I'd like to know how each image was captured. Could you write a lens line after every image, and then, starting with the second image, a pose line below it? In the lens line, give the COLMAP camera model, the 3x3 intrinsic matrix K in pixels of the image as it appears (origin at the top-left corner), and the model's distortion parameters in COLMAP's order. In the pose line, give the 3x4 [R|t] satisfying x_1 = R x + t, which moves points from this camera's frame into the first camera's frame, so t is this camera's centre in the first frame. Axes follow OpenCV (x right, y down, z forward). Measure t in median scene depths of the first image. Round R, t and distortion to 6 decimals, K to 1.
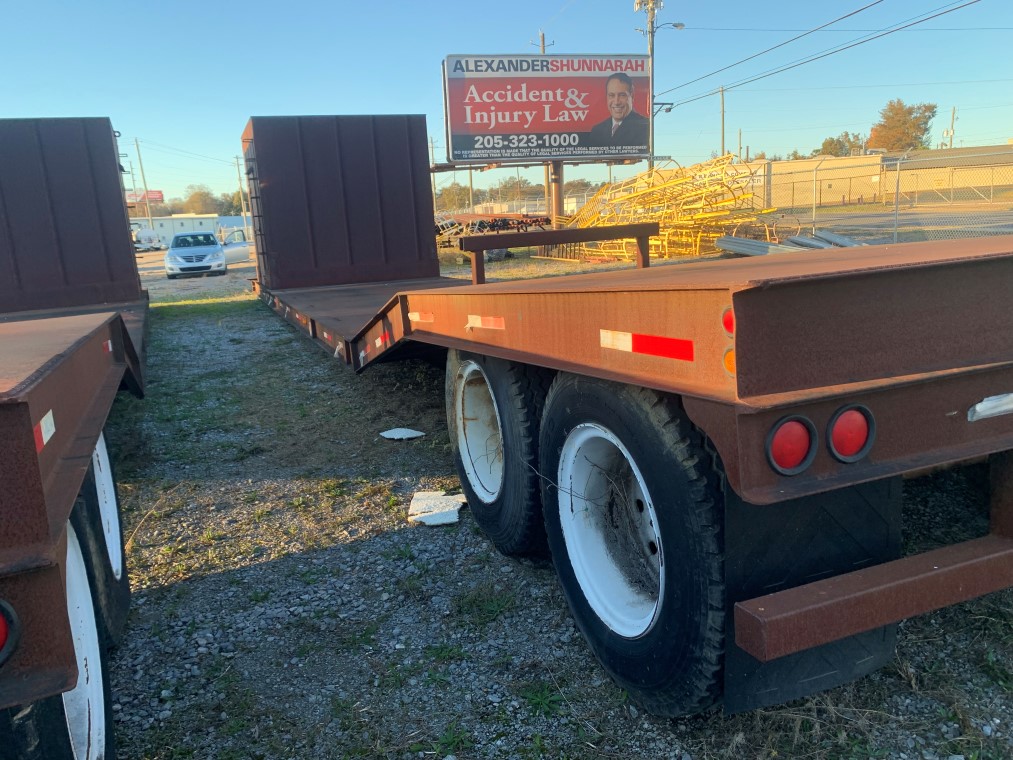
lens RADIAL K [[785.4, 0, 504.8], [0, 785.4, 372.4], [0, 0, 1]] dist [0.006982, -0.000108]
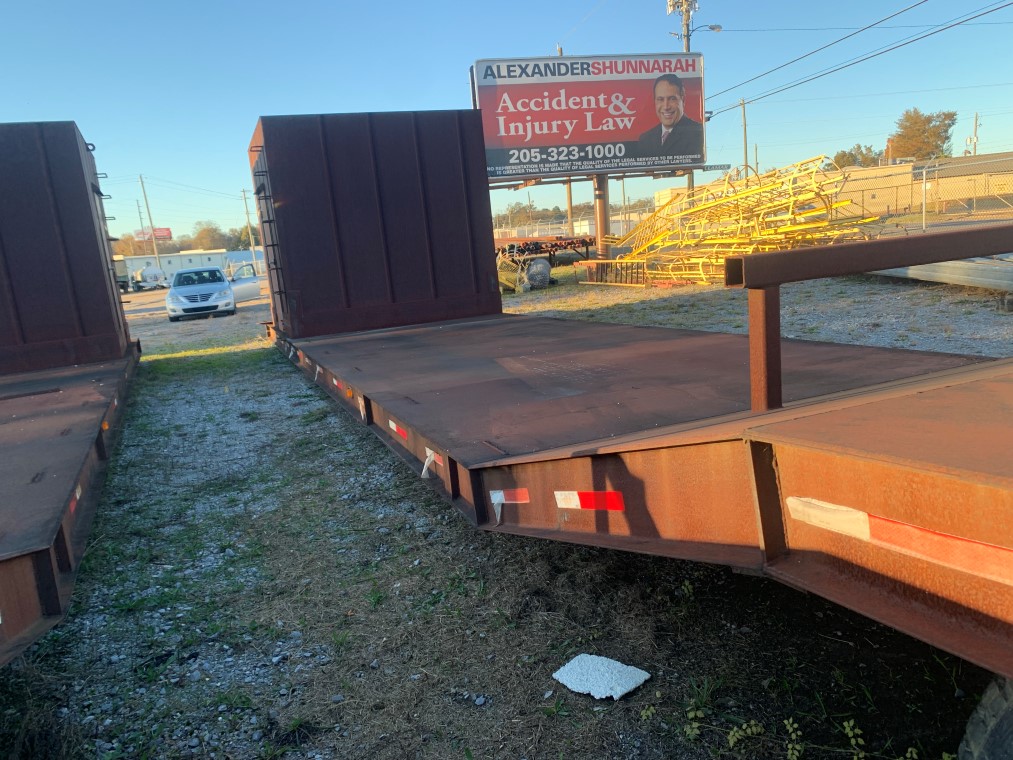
lens RADIAL K [[765.5, 0, 506.5], [0, 765.5, 380.0], [0, 0, 1]] dist [0.005527, 0.000992]
pose [[0.999417, -0.033890, -0.004237, -0.046505], [0.033808, 0.999261, -0.018276, -0.024138], [0.004853, 0.018122, 0.999824, 0.136218]]
